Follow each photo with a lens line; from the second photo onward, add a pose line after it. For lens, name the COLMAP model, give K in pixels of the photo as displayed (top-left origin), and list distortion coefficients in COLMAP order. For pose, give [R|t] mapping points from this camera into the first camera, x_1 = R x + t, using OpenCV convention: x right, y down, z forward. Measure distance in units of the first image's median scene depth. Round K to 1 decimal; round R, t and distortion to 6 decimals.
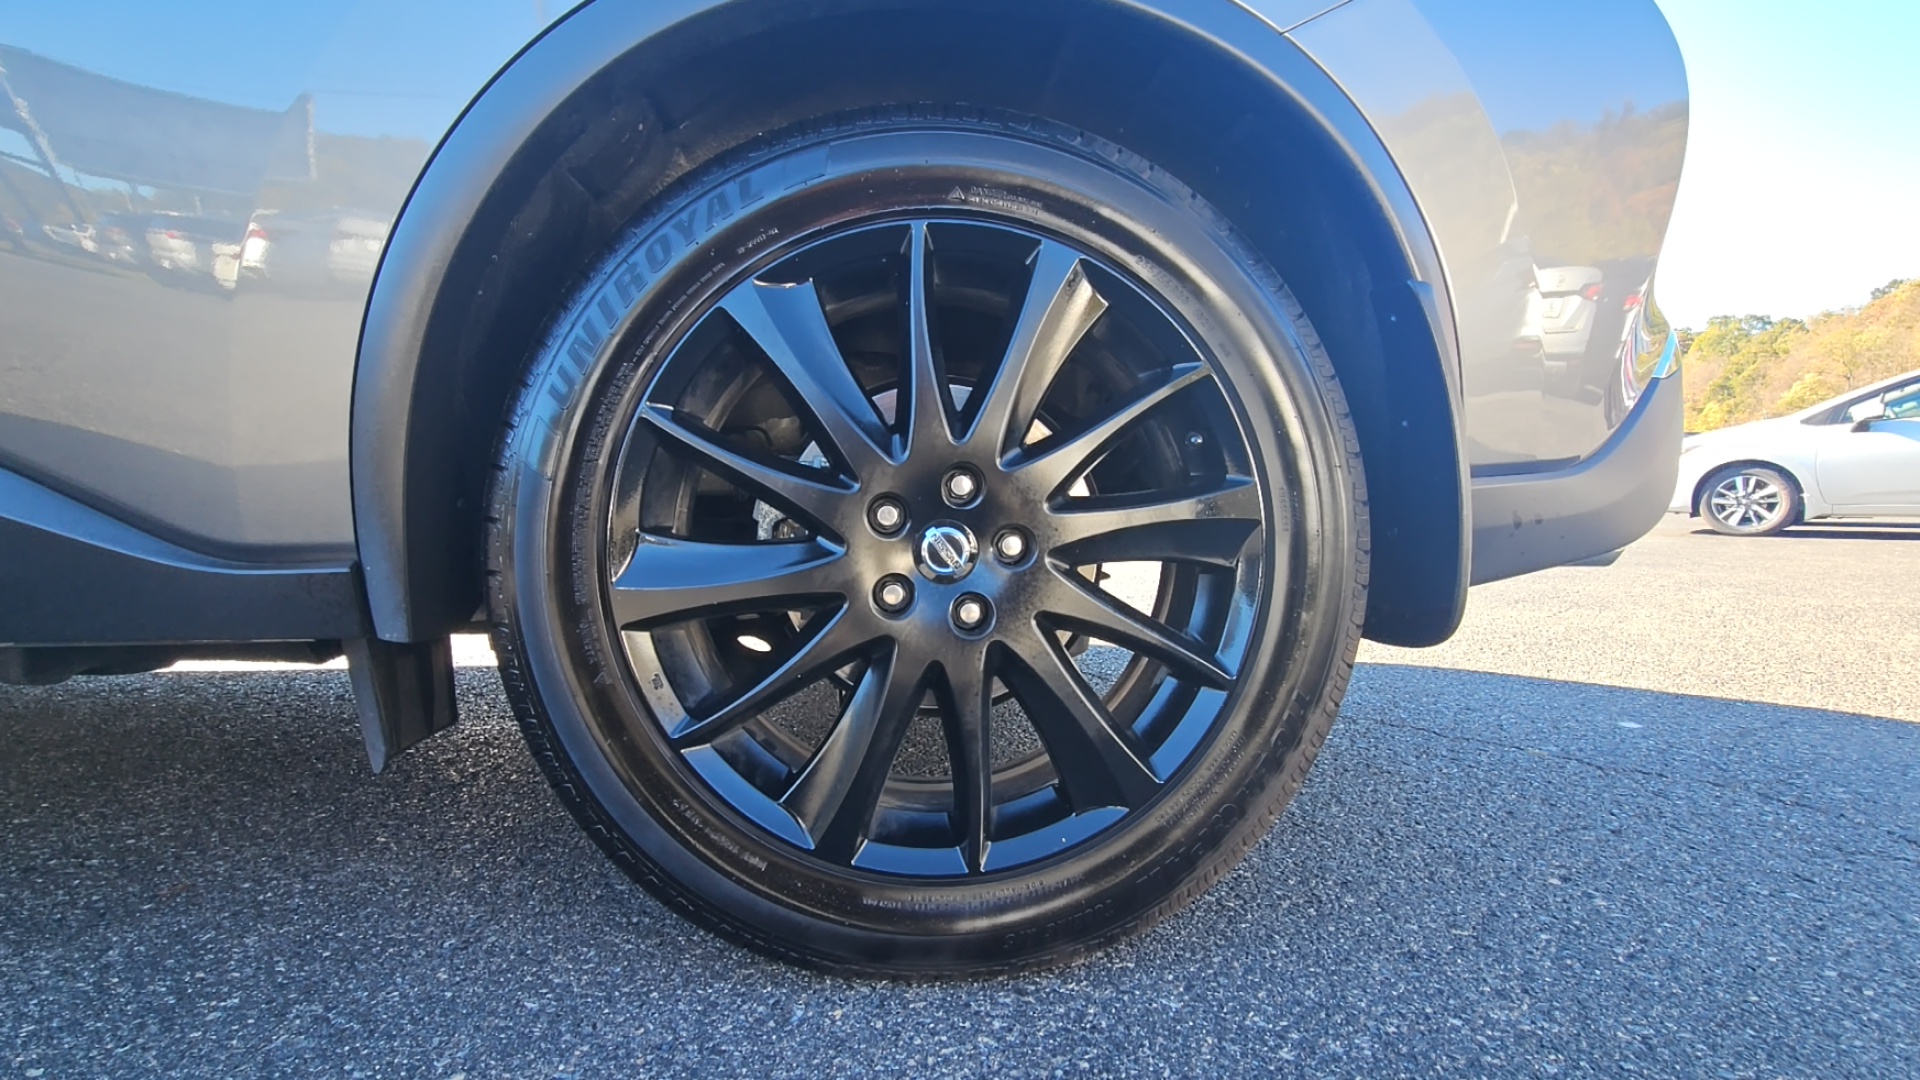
lens RADIAL K [[862.9, 0, 962.4], [0, 862.9, 548.4], [0, 0, 1]] dist [0.019923, -0.012282]
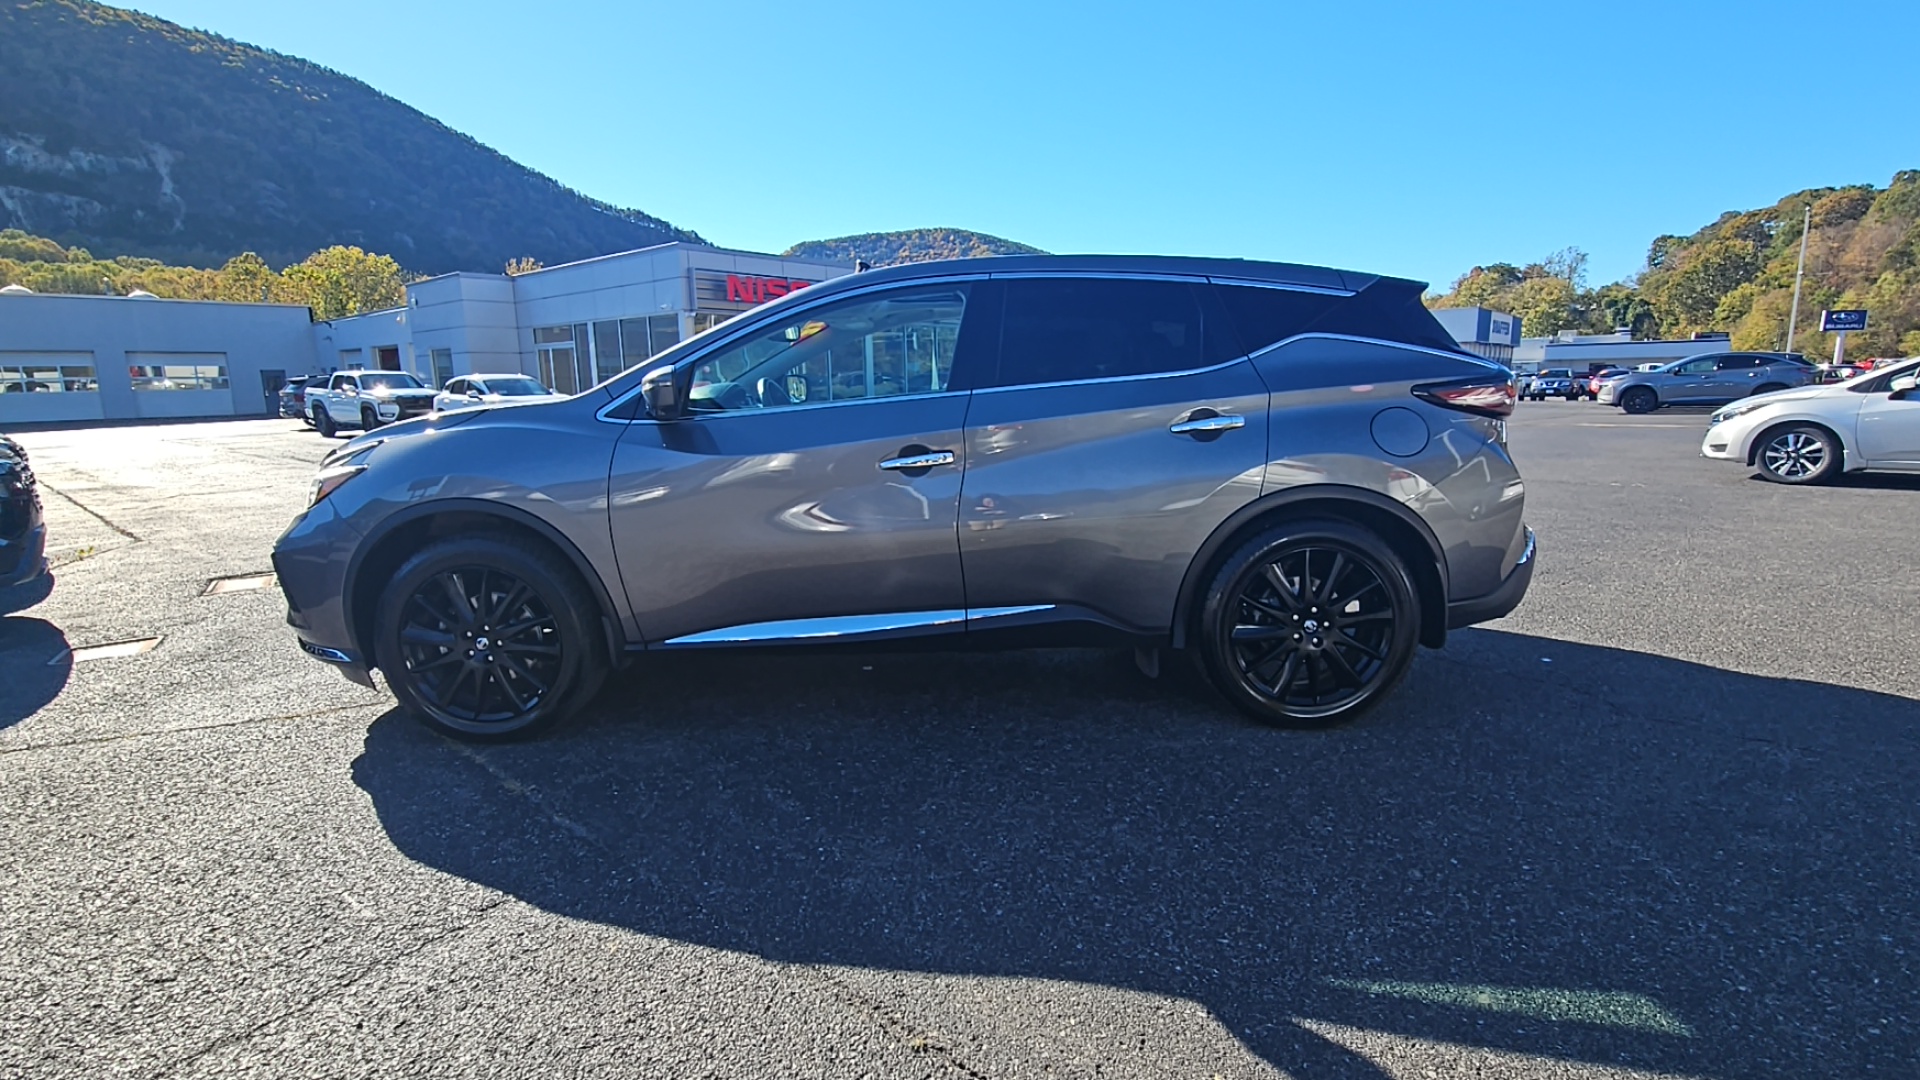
lens RADIAL K [[862.9, 0, 951.3], [0, 862.9, 553.6], [0, 0, 1]] dist [0.019923, -0.012282]
pose [[0.994572, -0.003664, -0.103989, -0.127441], [0.016509, 0.992277, 0.122935, -0.086596], [0.102735, -0.123985, 0.986951, -0.315188]]
